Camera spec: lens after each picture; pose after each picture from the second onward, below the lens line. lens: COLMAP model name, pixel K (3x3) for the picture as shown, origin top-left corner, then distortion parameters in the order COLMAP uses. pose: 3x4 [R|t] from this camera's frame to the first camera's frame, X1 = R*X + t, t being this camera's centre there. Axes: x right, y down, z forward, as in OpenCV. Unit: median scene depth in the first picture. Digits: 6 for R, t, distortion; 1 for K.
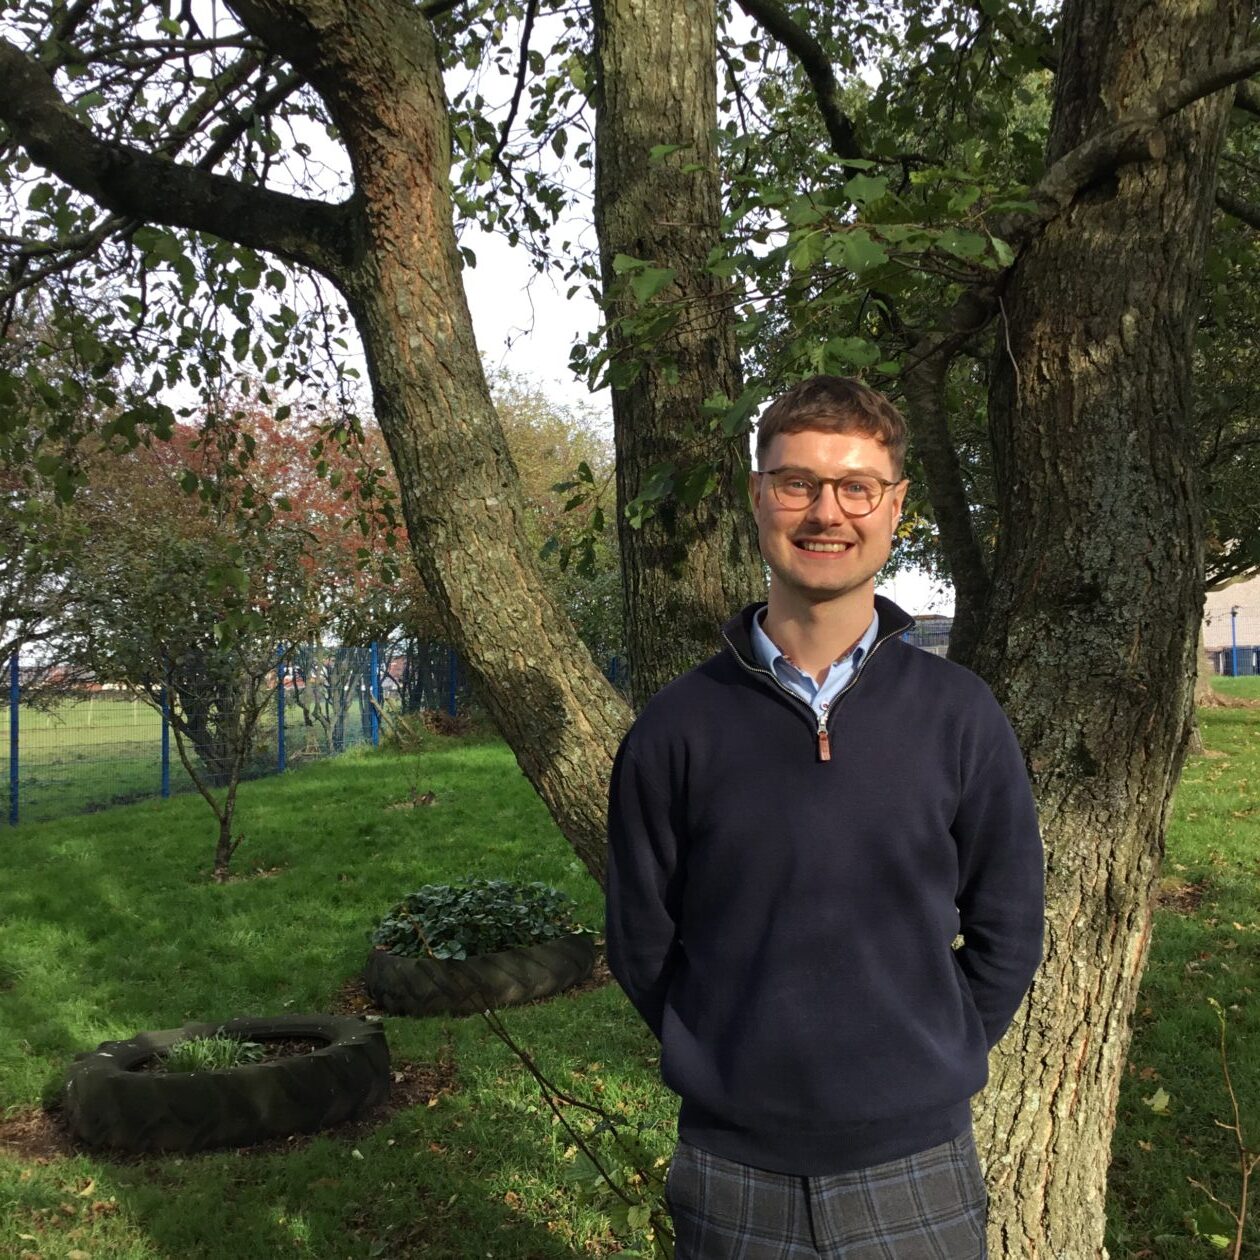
lens RADIAL K [[1489.7, 0, 625.1], [0, 1489.7, 635.9], [0, 0, 1]] dist [0.144103, -0.319833]
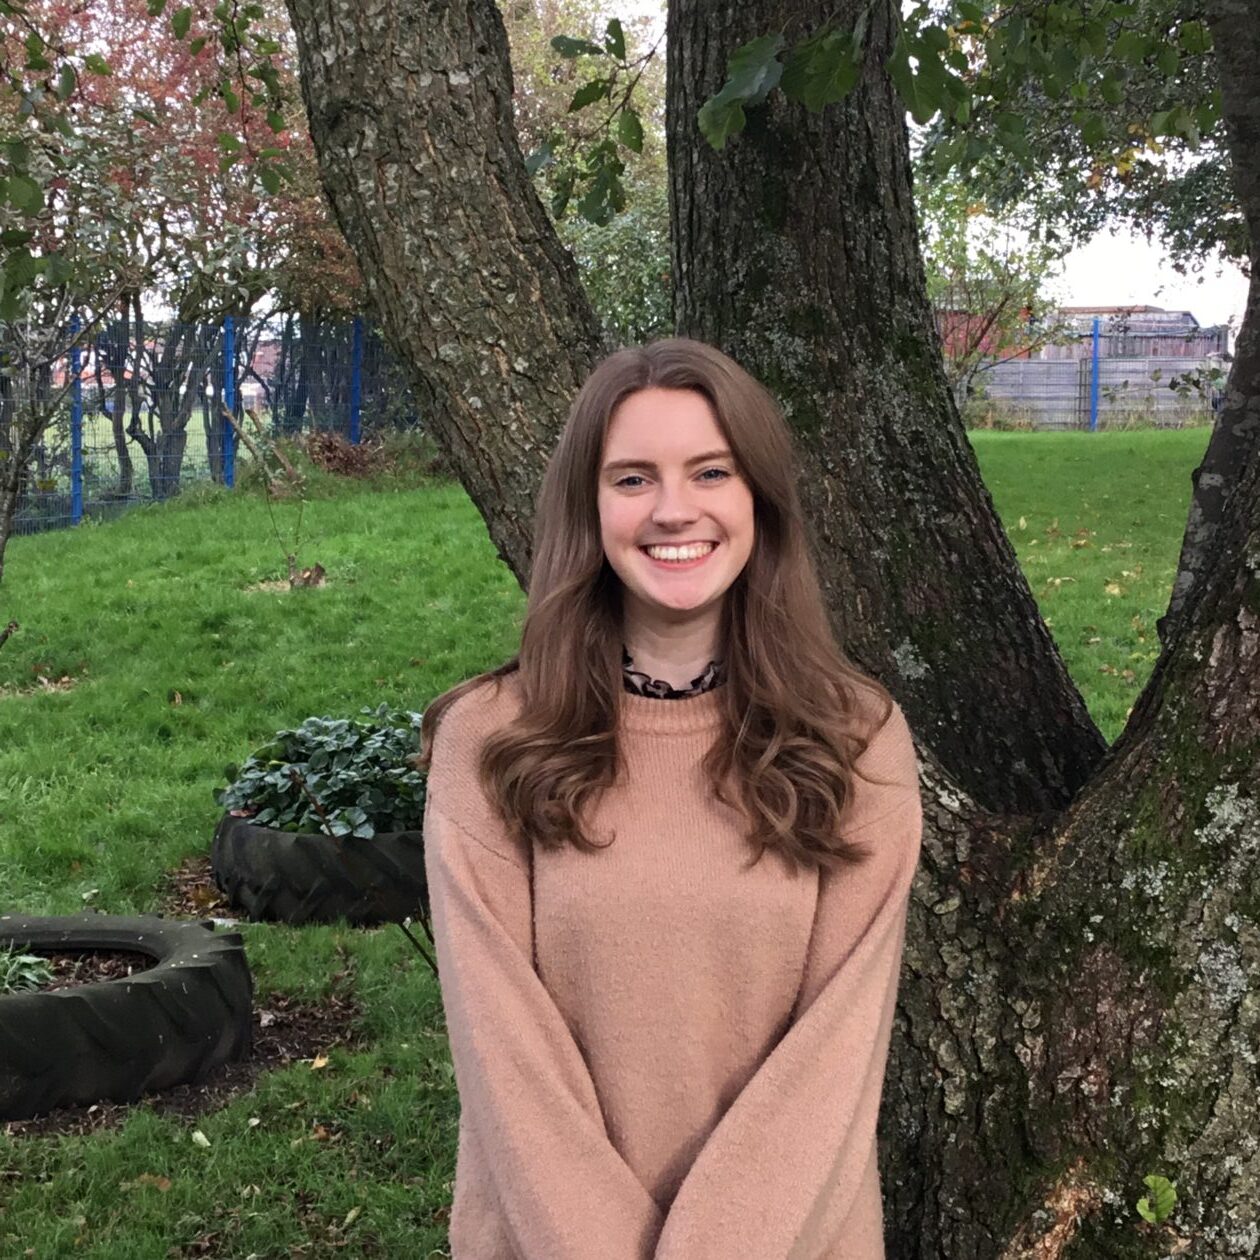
lens RADIAL K [[2376.9, 0, 604.3], [0, 2376.9, 630.5], [0, 0, 1]] dist [0.061633, 0.261959]
pose [[0.999256, 0.038452, -0.003083, -0.013214], [-0.037733, 0.990913, 0.129103, -0.000497], [0.008020, -0.128890, 0.991626, 0.040418]]
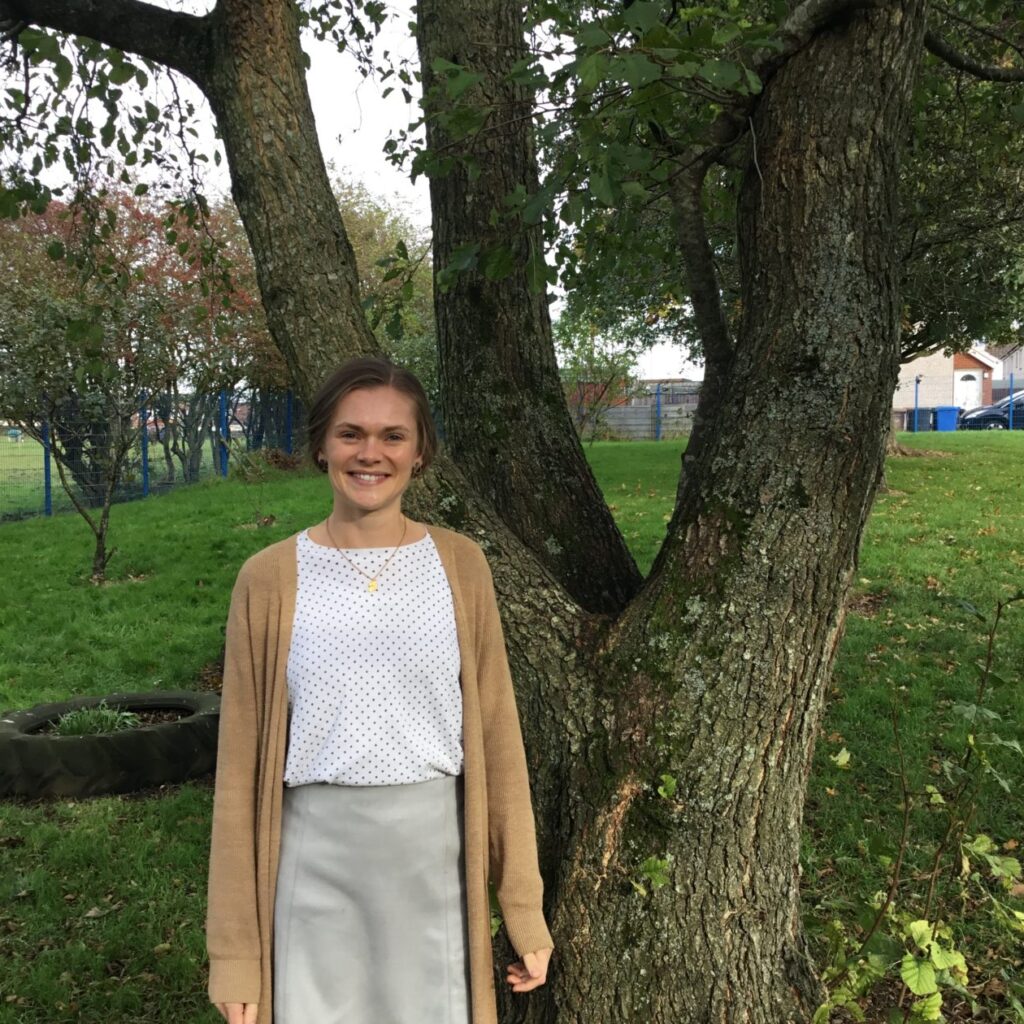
lens RADIAL K [[1218.7, 0, 506.5], [0, 1218.7, 514.8], [0, 0, 1]] dist [0.135010, -0.275904]
pose [[0.997755, 0.013606, 0.065578, -0.006394], [-0.020136, 0.994785, 0.099983, 0.000109], [-0.063875, -0.101079, 0.992826, -0.010180]]
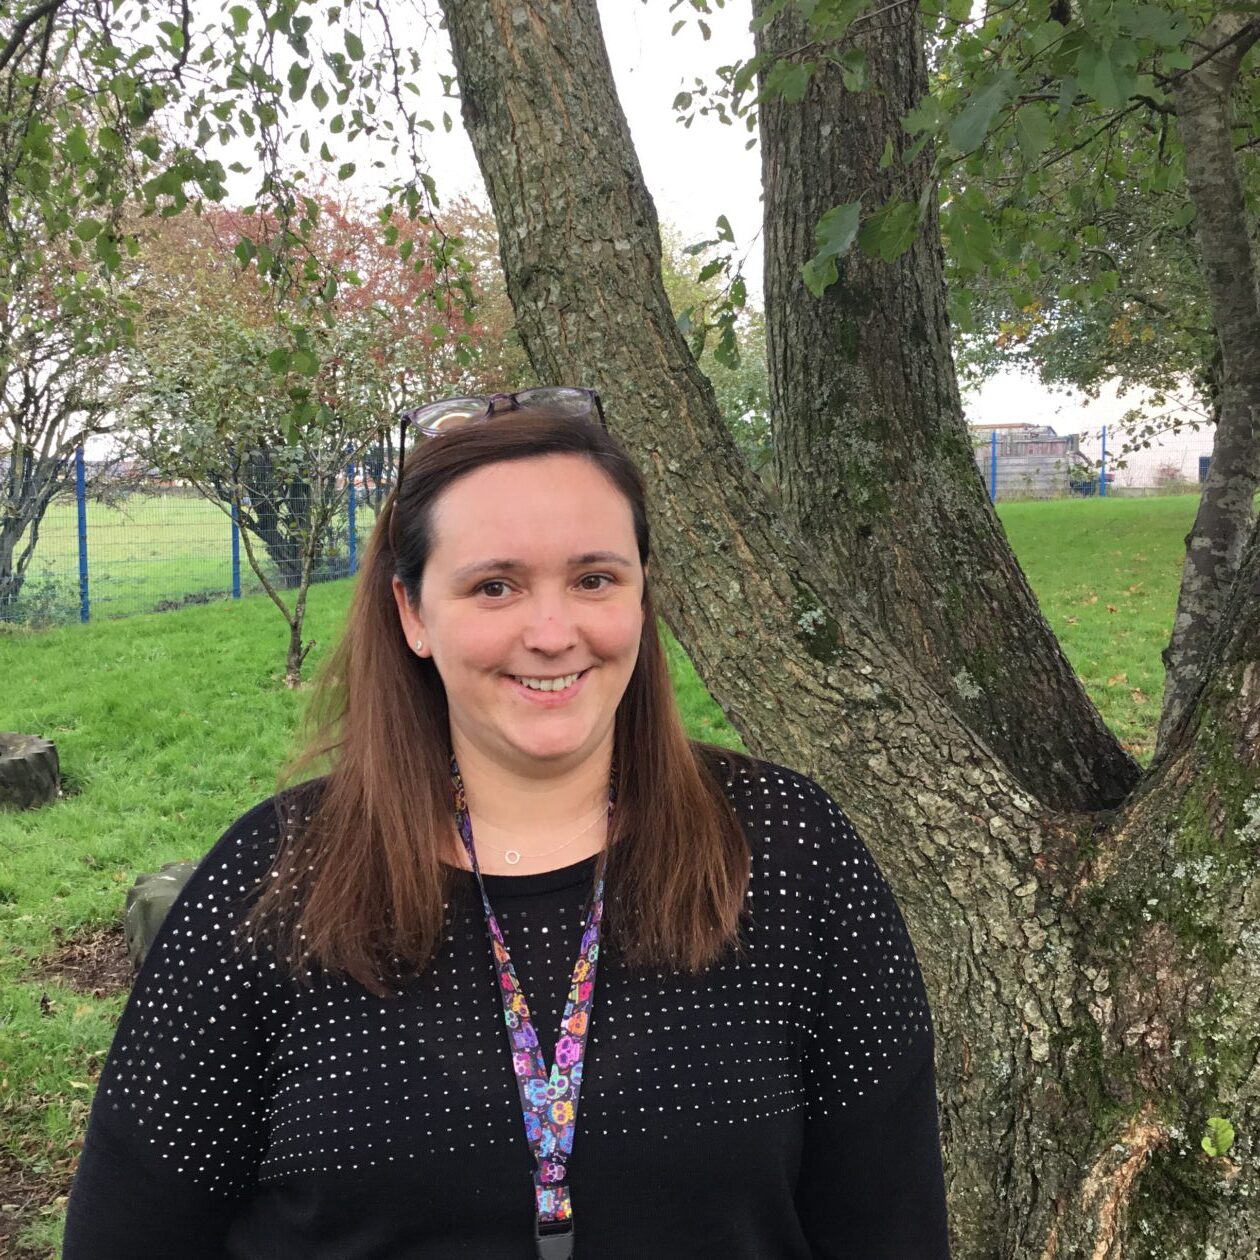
lens RADIAL K [[1404.6, 0, 602.9], [0, 1404.6, 630.2], [0, 0, 1]] dist [0.131486, -0.222122]
pose [[0.998509, 0.022810, -0.049589, -0.034362], [-0.016068, 0.991075, 0.132330, 0.003520], [0.052165, -0.131336, 0.989964, 0.162029]]
